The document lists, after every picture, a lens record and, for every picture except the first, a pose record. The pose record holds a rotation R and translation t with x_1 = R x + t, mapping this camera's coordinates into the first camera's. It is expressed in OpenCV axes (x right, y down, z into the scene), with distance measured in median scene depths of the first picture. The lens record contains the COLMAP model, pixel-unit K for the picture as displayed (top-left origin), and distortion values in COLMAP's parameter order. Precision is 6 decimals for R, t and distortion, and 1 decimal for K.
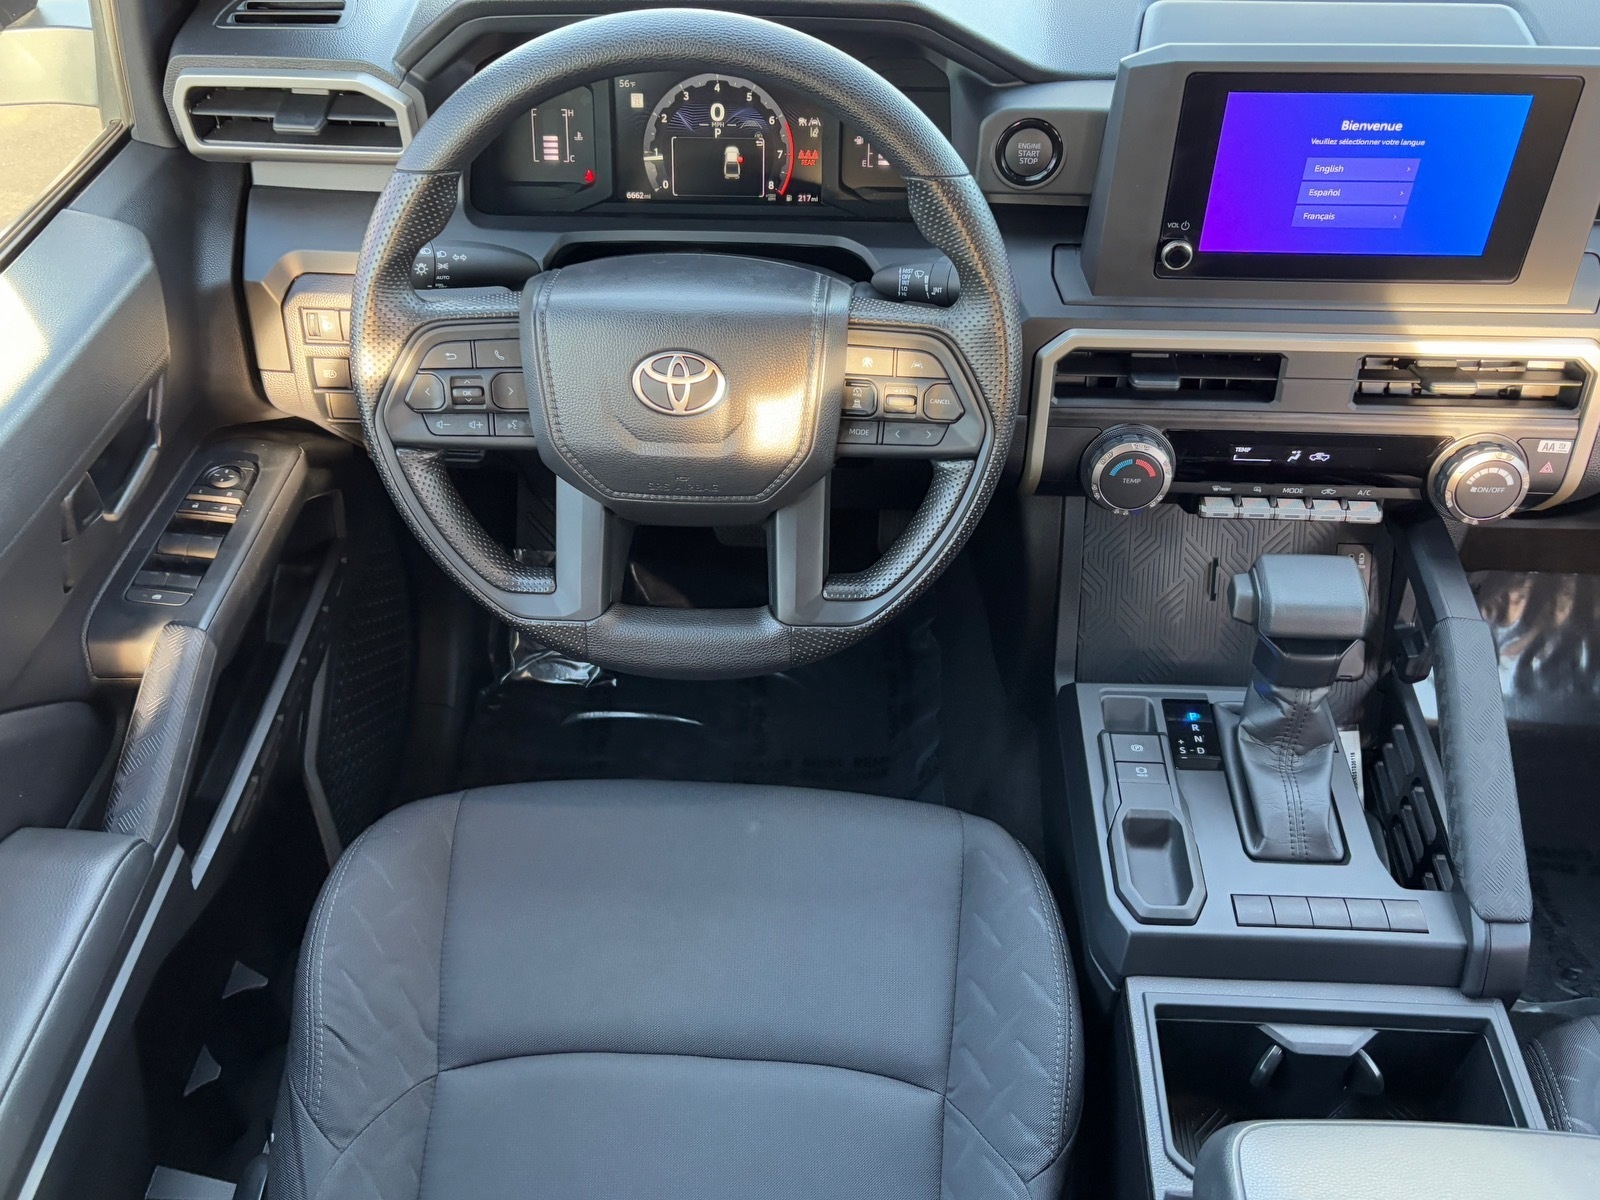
lens RADIAL K [[1411.8, 0, 788.8], [0, 1411.8, 614.0], [0, 0, 1]] dist [0.040818, -0.042069]
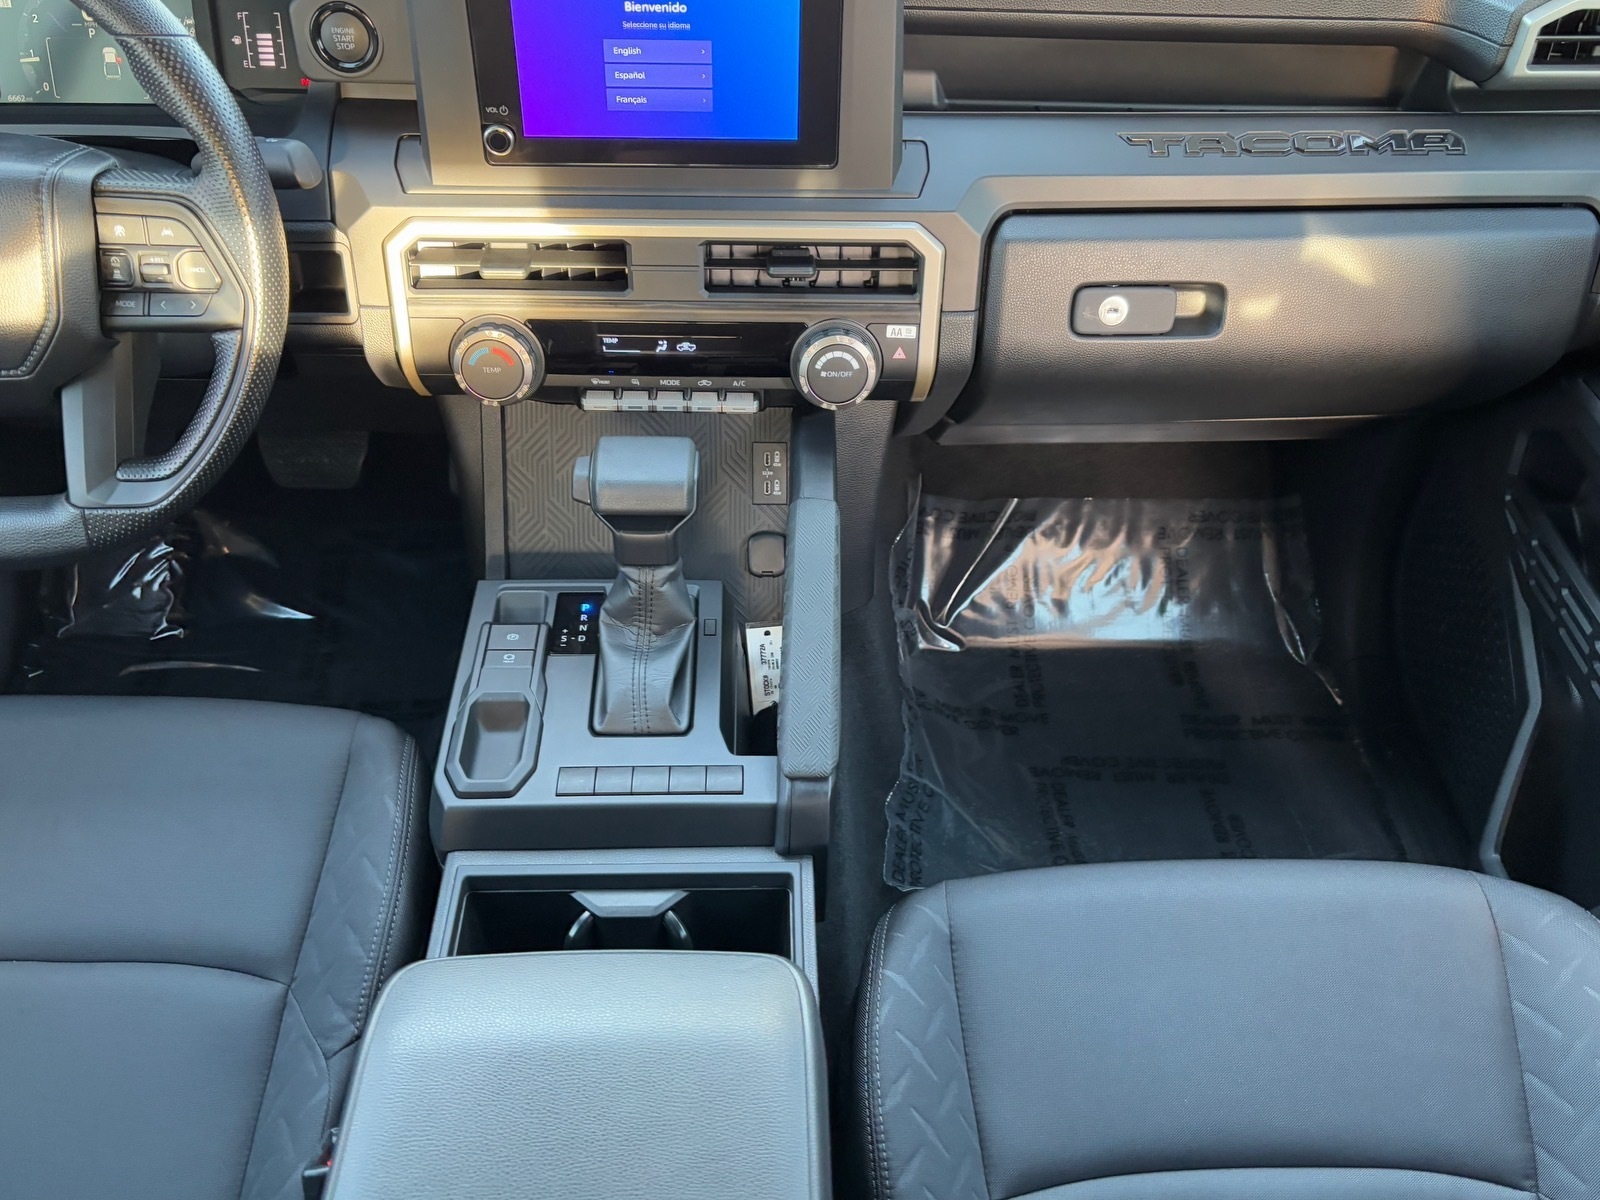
lens RADIAL K [[1411.8, 0, 812.7], [0, 1411.8, 614.1], [0, 0, 1]] dist [0.040818, -0.042069]
pose [[0.997018, -0.028953, 0.071539, 0.399118], [0.030114, 0.999431, -0.015193, 0.103062], [-0.071058, 0.017302, 0.997322, -0.018170]]
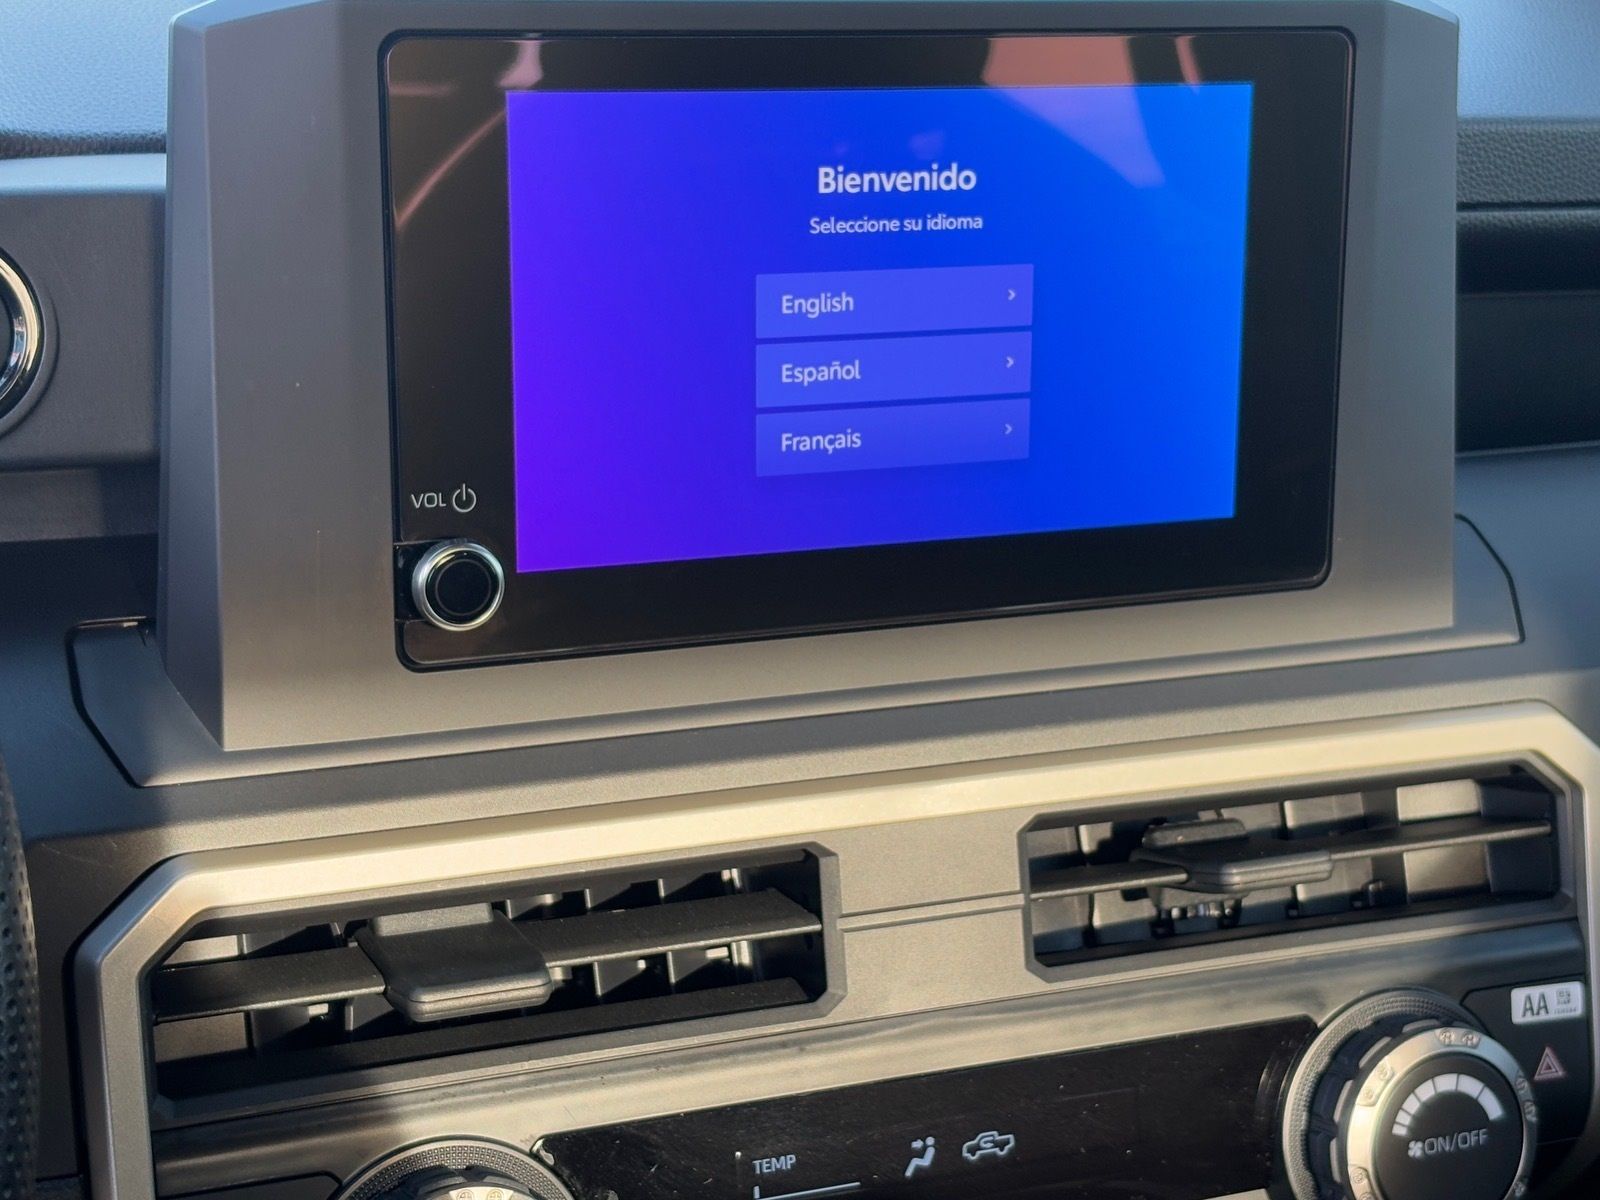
lens RADIAL K [[2808.0, 0, 802.0], [0, 2808.0, 613.8], [0, 0, 1]] dist [0.168677, 0.000000]
pose [[0.896240, -0.092667, 0.433783, 0.060895], [0.273567, 0.885274, -0.376100, 0.016744], [-0.349165, 0.455745, 0.818768, 0.430917]]
